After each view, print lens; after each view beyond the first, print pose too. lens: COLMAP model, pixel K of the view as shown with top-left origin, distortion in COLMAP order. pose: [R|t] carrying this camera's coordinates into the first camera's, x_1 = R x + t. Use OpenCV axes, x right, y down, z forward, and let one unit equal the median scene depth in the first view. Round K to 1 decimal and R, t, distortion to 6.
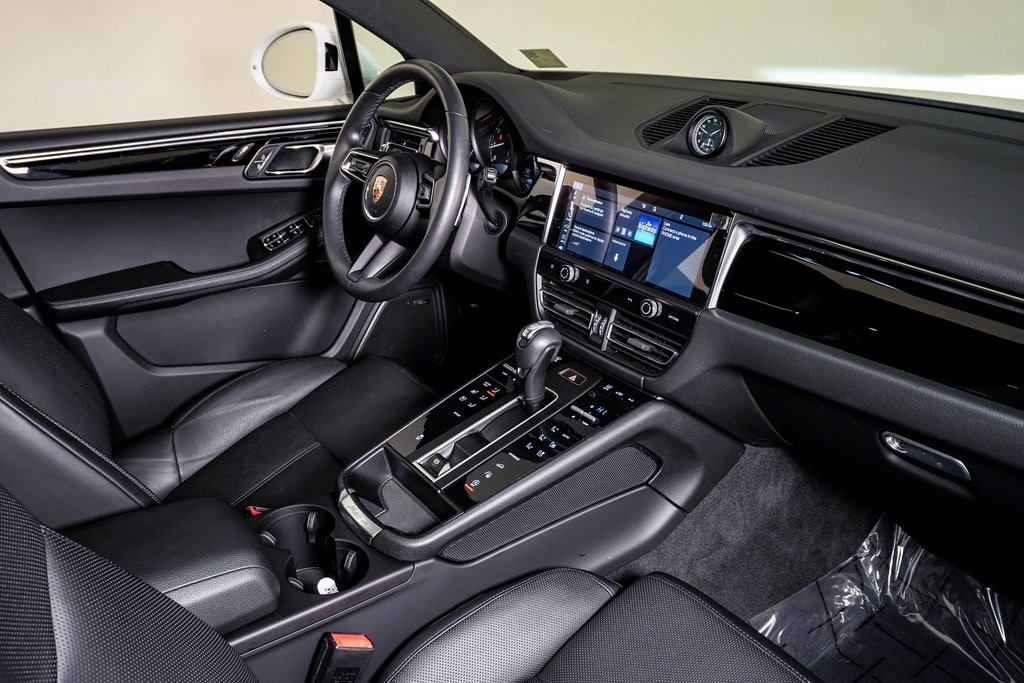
lens RADIAL K [[828.6, 0, 512.7], [0, 828.6, 345.9], [0, 0, 1]] dist [-0.014203, 0.017130]
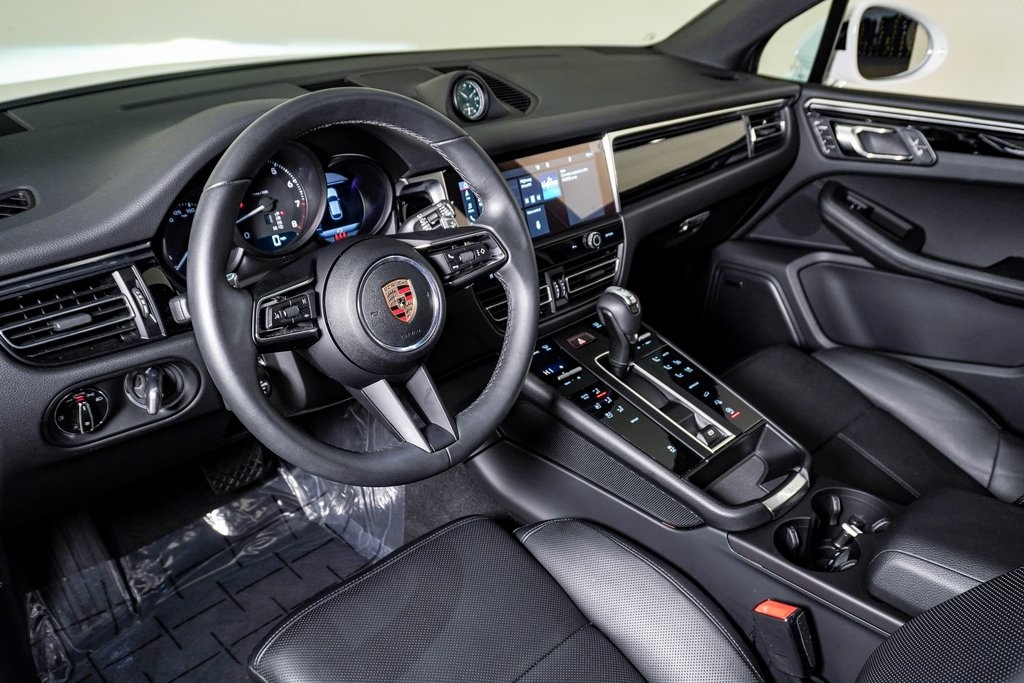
lens RADIAL K [[828.6, 0, 513.5], [0, 828.6, 342.9], [0, 0, 1]] dist [-0.014203, 0.017130]
pose [[-0.146785, -0.438907, 0.886462, -0.857782], [0.408631, 0.789220, 0.458424, -0.482513], [-0.900819, 0.429525, 0.063506, 1.045419]]
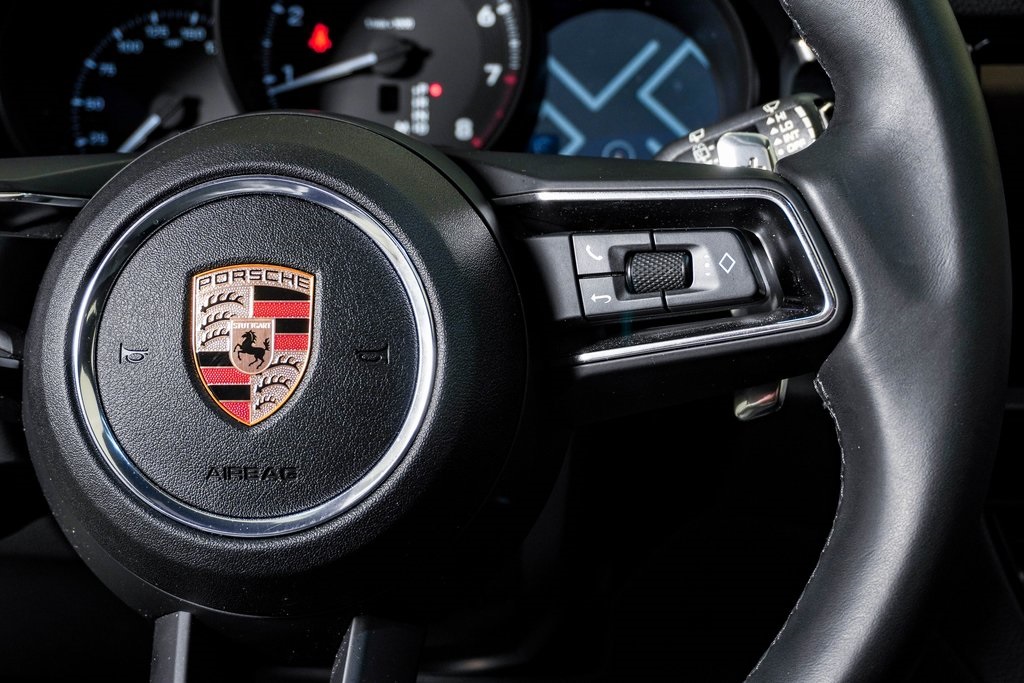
lens RADIAL K [[1581.9, 0, 515.3], [0, 1581.9, 342.2], [0, 0, 1]] dist [0.059231, 0.000000]
pose [[0.597580, -0.252263, 0.761092, -0.443718], [0.337471, 0.940179, 0.046652, -0.226807], [-0.727332, 0.228969, 0.646964, 0.890972]]
